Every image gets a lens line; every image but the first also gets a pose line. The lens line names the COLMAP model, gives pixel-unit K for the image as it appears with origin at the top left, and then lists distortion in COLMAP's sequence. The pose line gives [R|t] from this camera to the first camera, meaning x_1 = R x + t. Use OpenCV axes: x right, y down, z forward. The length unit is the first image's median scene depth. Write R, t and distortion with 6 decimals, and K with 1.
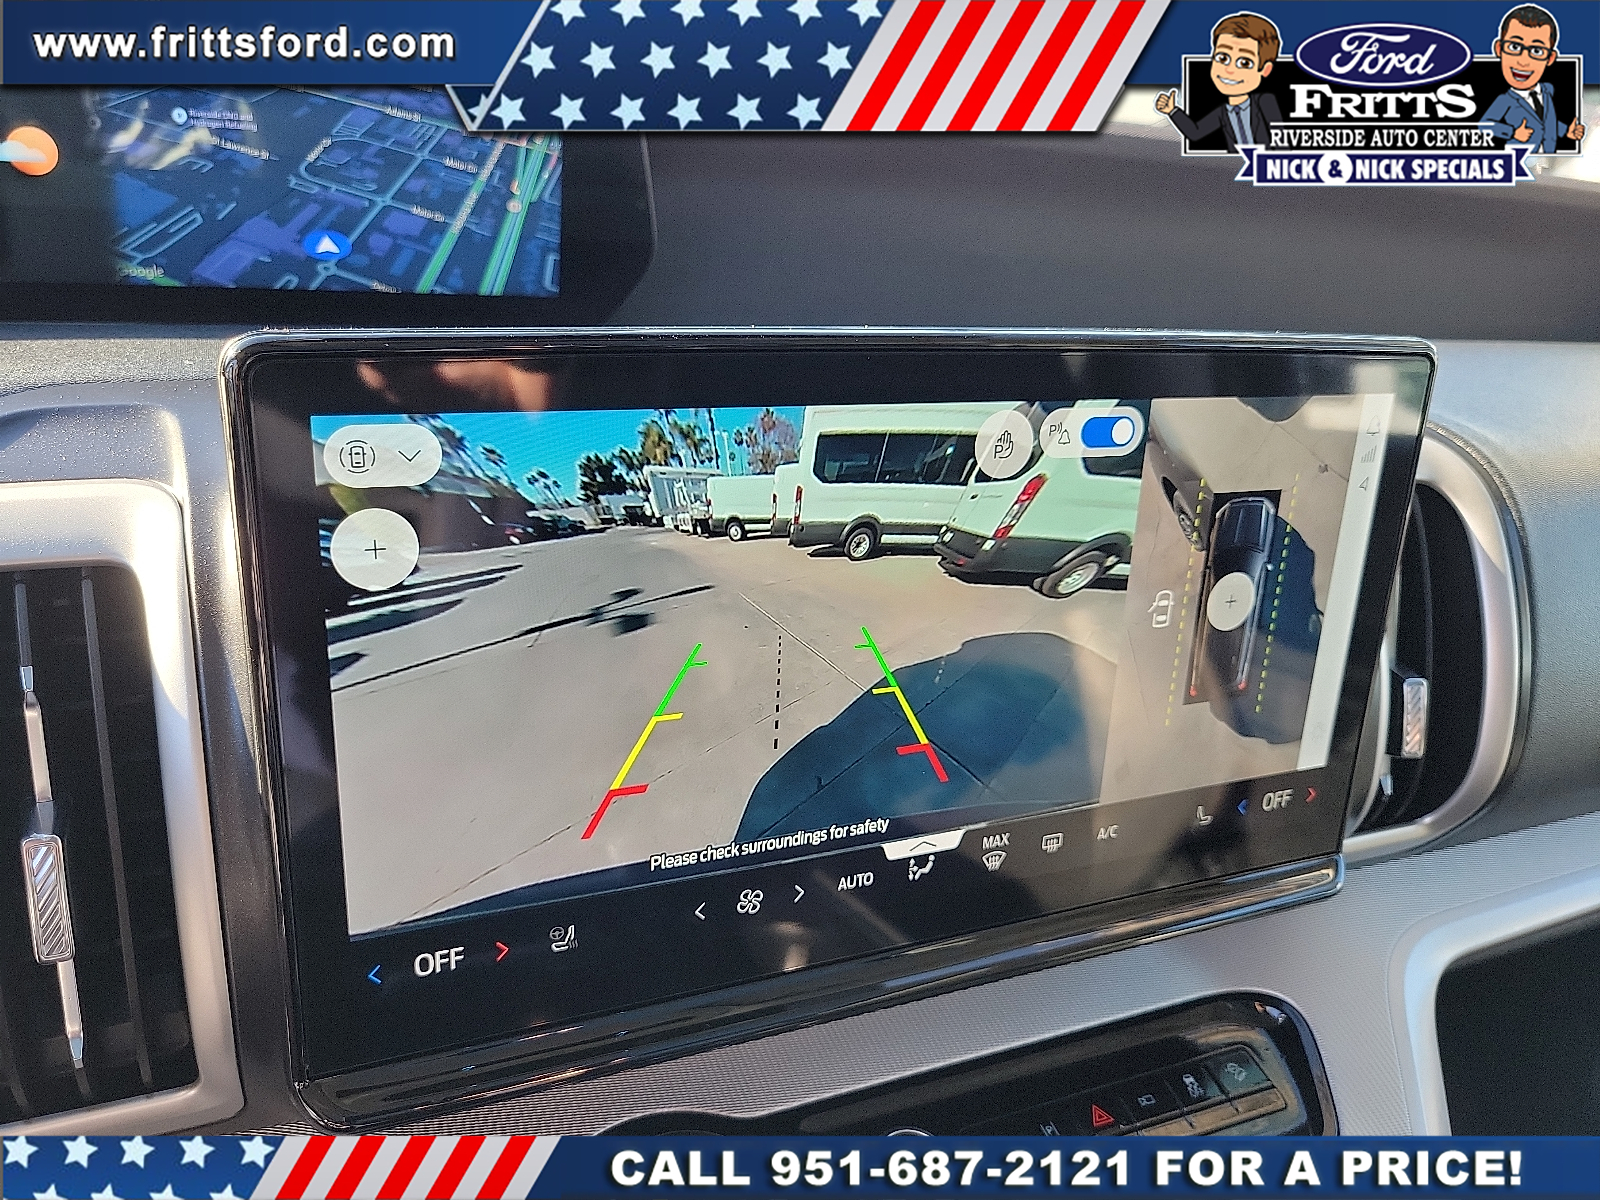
lens RADIAL K [[1195.8, 0, 784.3], [0, 1195.8, 603.5], [0, 0, 1]] dist [0.003281, -0.001775]
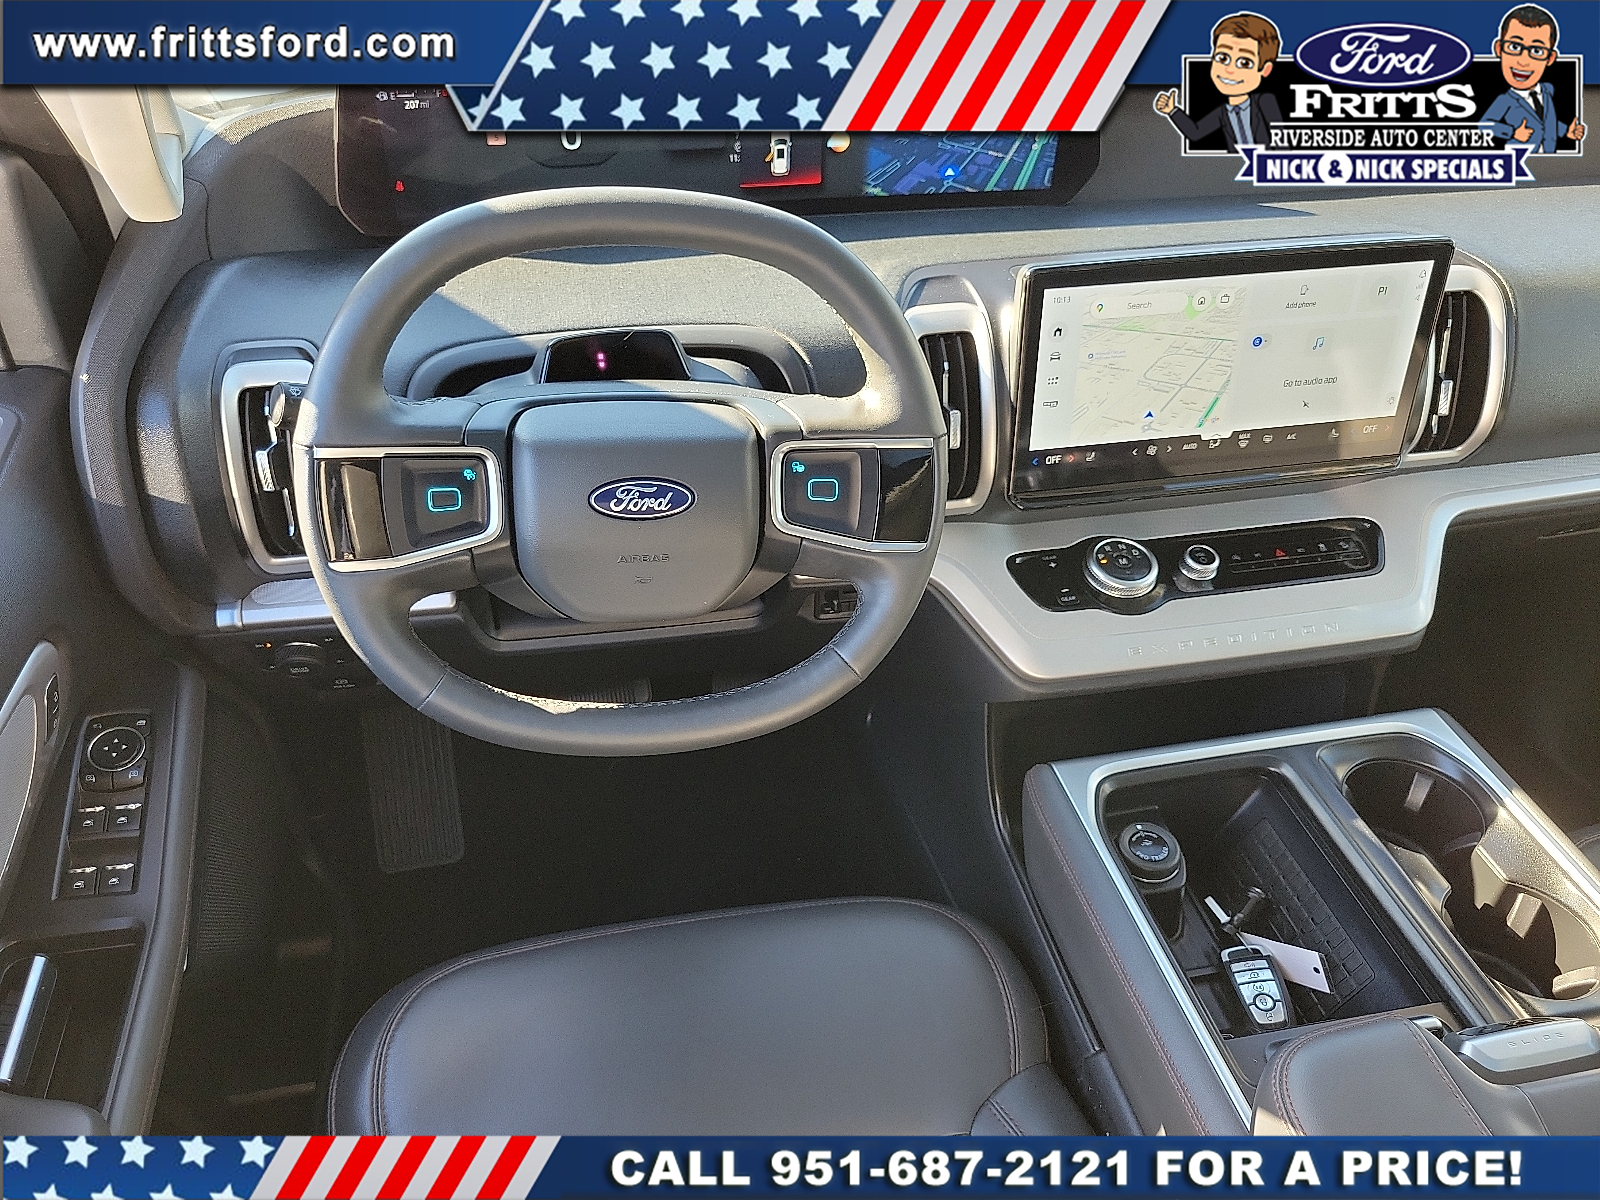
lens RADIAL K [[1195.8, 0, 784.3], [0, 1195.8, 603.5], [0, 0, 1]] dist [0.003281, -0.001775]
pose [[0.973072, 0.059780, -0.222615, -0.171438], [-0.009363, 0.975239, 0.220957, -0.015753], [0.230311, -0.212922, 0.949537, -1.533946]]
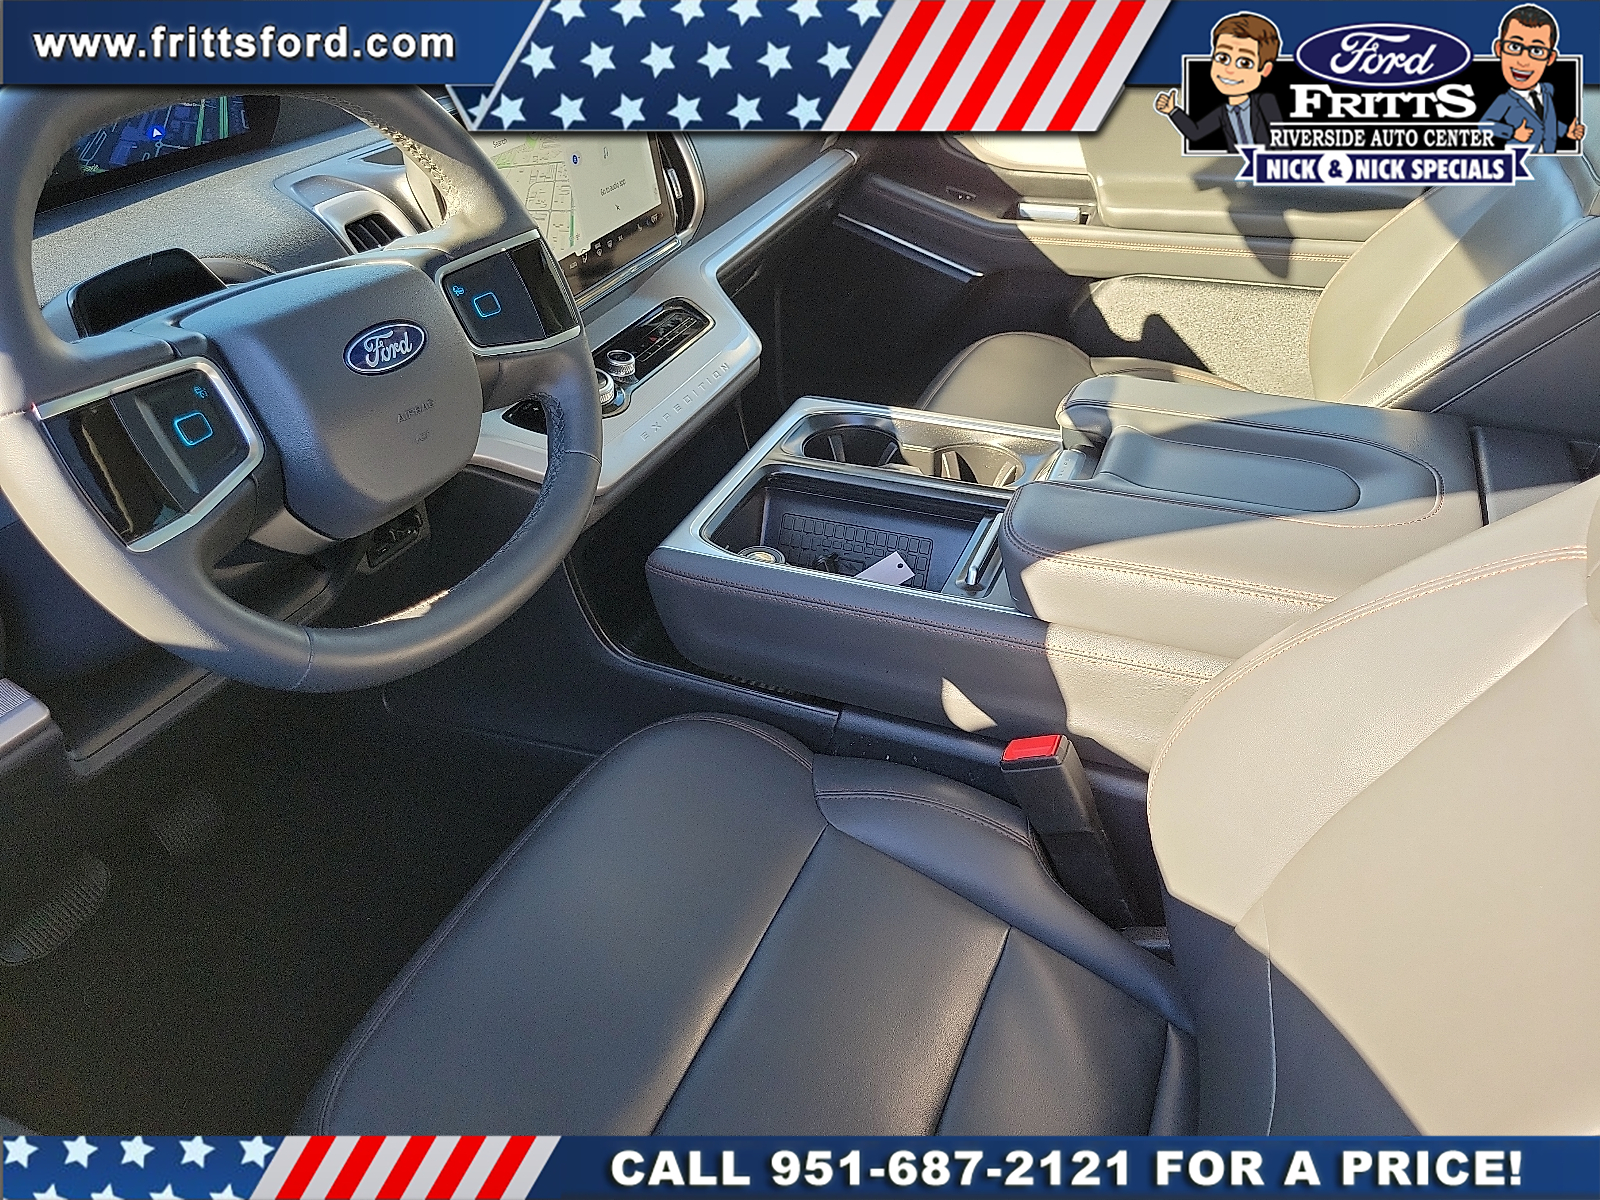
lens RADIAL K [[1195.8, 0, 784.3], [0, 1195.8, 603.5], [0, 0, 1]] dist [0.003281, -0.001775]
pose [[0.716991, -0.477456, 0.507898, -1.211661], [0.369046, 0.878112, 0.304506, 0.202143], [-0.591379, -0.030890, 0.805802, -1.494501]]
